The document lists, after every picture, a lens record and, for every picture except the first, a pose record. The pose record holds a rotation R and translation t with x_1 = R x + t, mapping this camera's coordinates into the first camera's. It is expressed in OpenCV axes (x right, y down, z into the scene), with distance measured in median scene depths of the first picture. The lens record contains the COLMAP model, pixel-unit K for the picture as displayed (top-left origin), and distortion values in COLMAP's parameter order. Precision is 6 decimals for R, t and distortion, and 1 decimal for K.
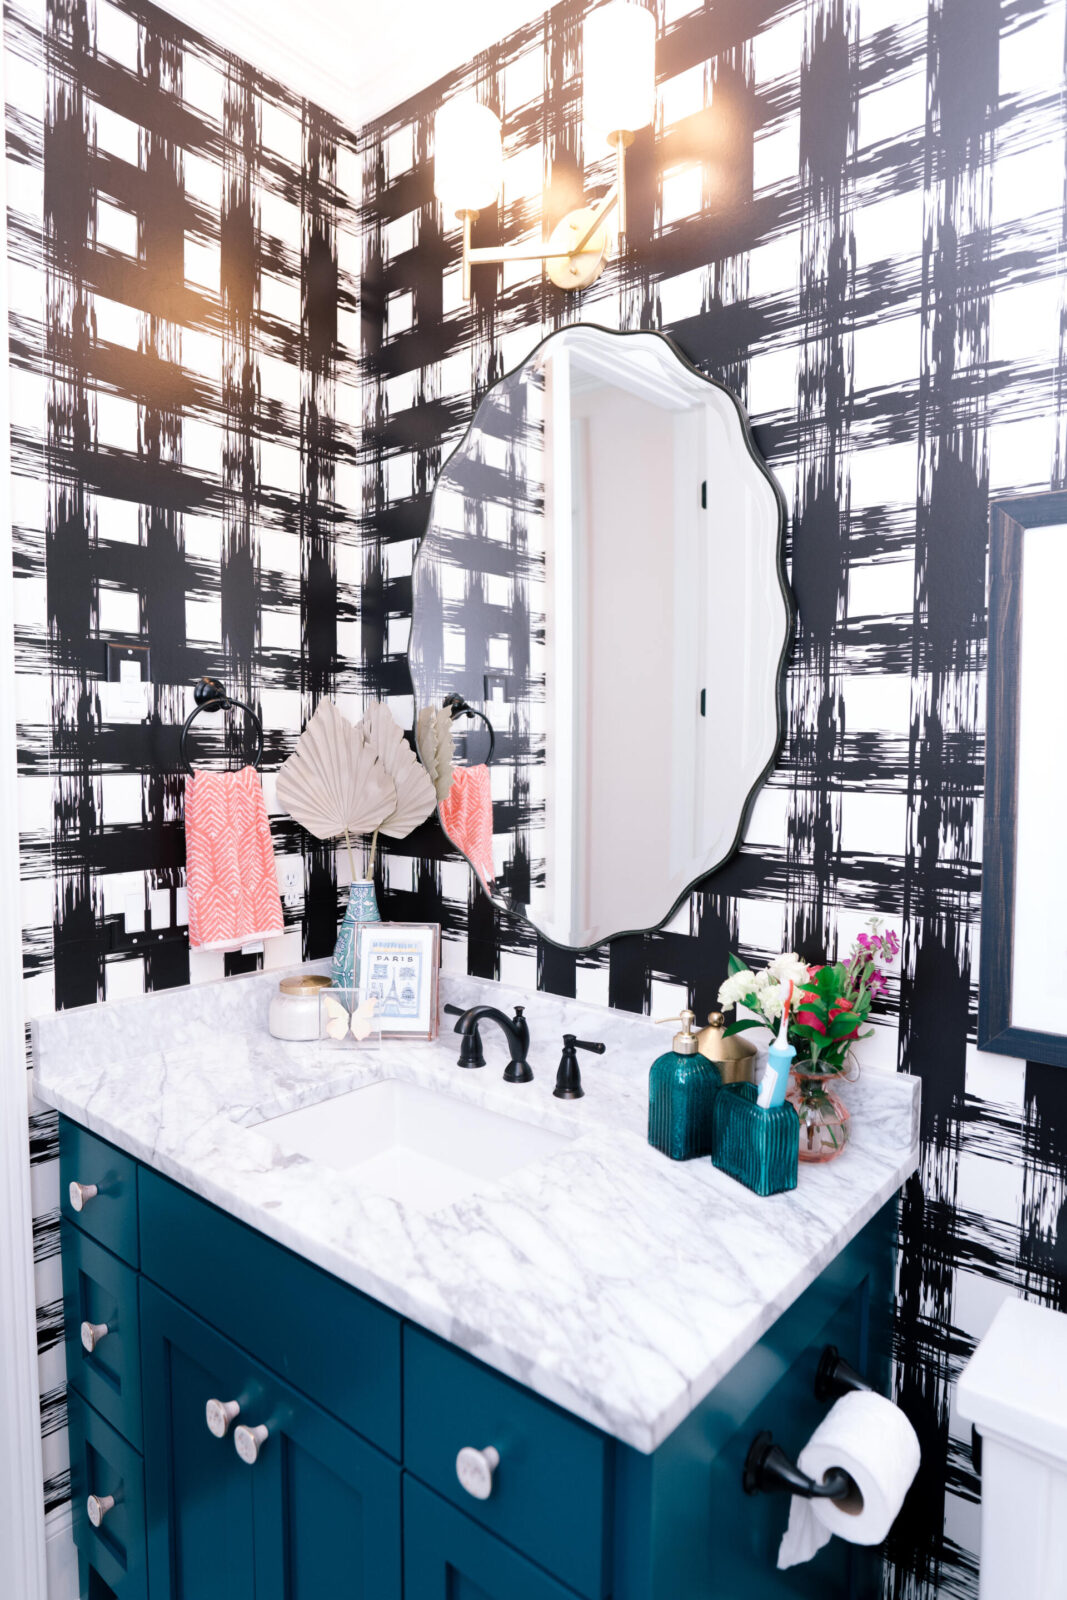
lens RADIAL K [[907.6, 0, 533.5], [0, 907.6, 800.0], [0, 0, 1]] dist [-0.021485, -0.001311]
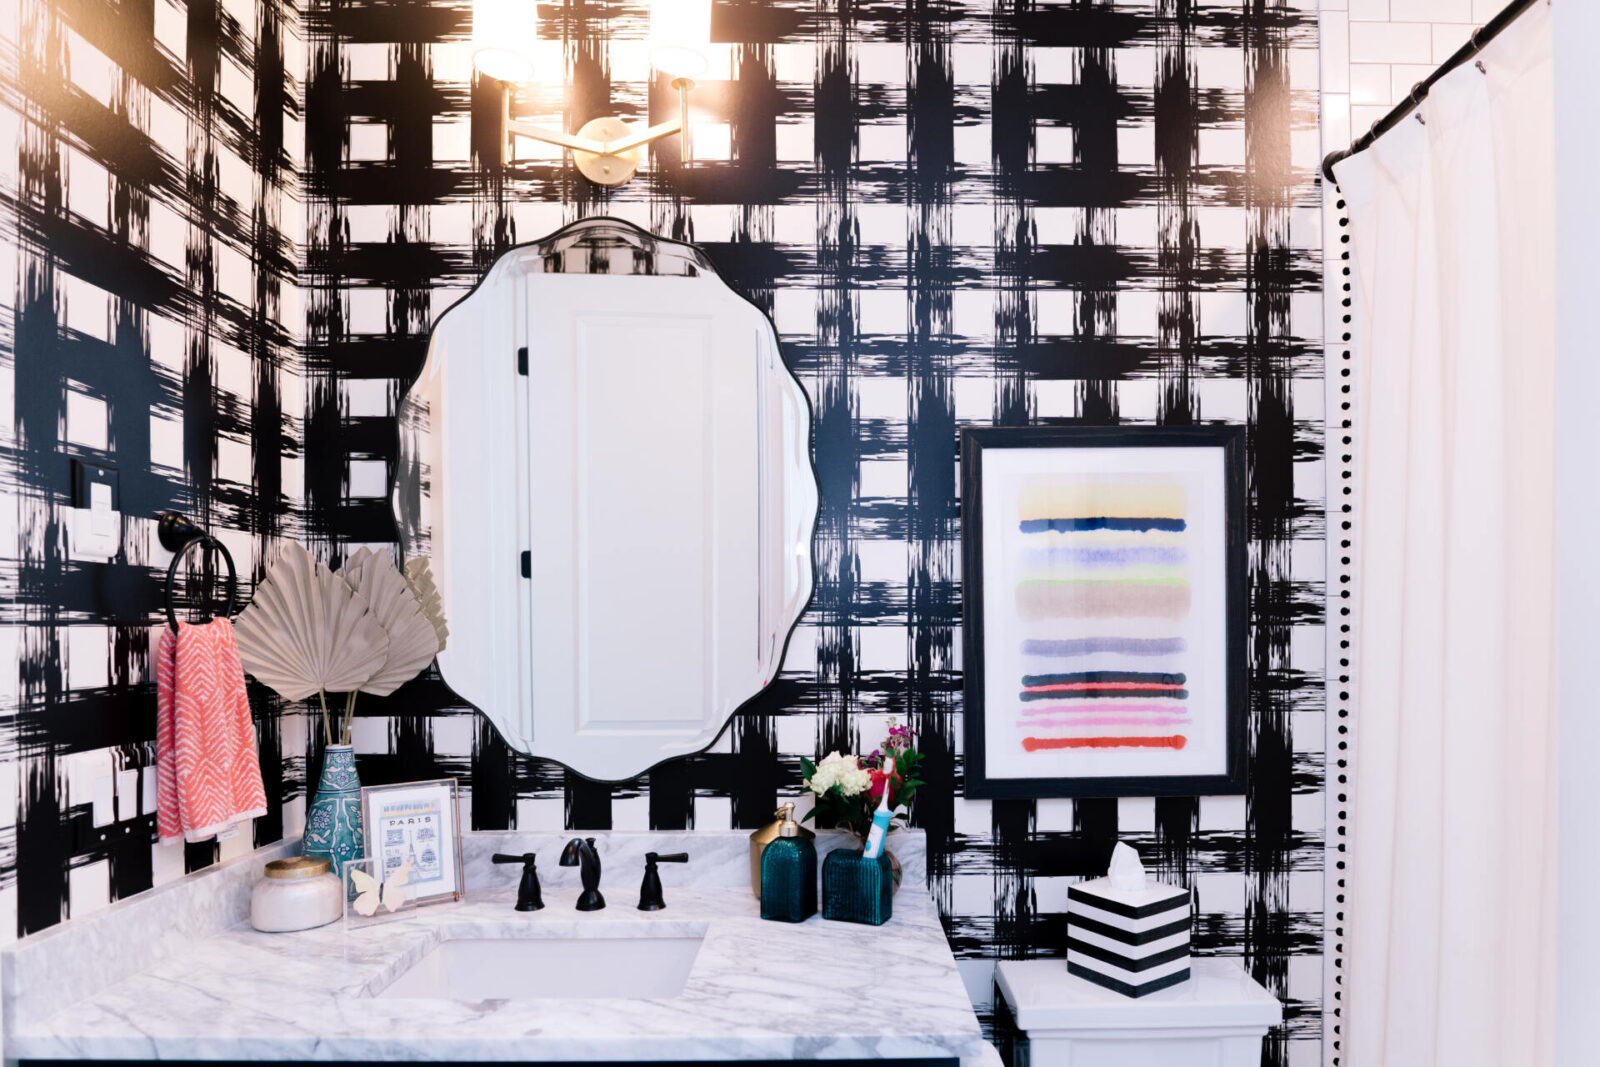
lens RADIAL K [[956.0, 0, 800.9], [0, 956.0, 628.2], [0, 0, 1]] dist [-0.024560, 0.002939]
pose [[0.776095, -0.012793, 0.630486, -0.490417], [0.046689, 0.998216, -0.037217, 0.033513], [-0.628885, 0.058321, 0.775308, -0.030565]]
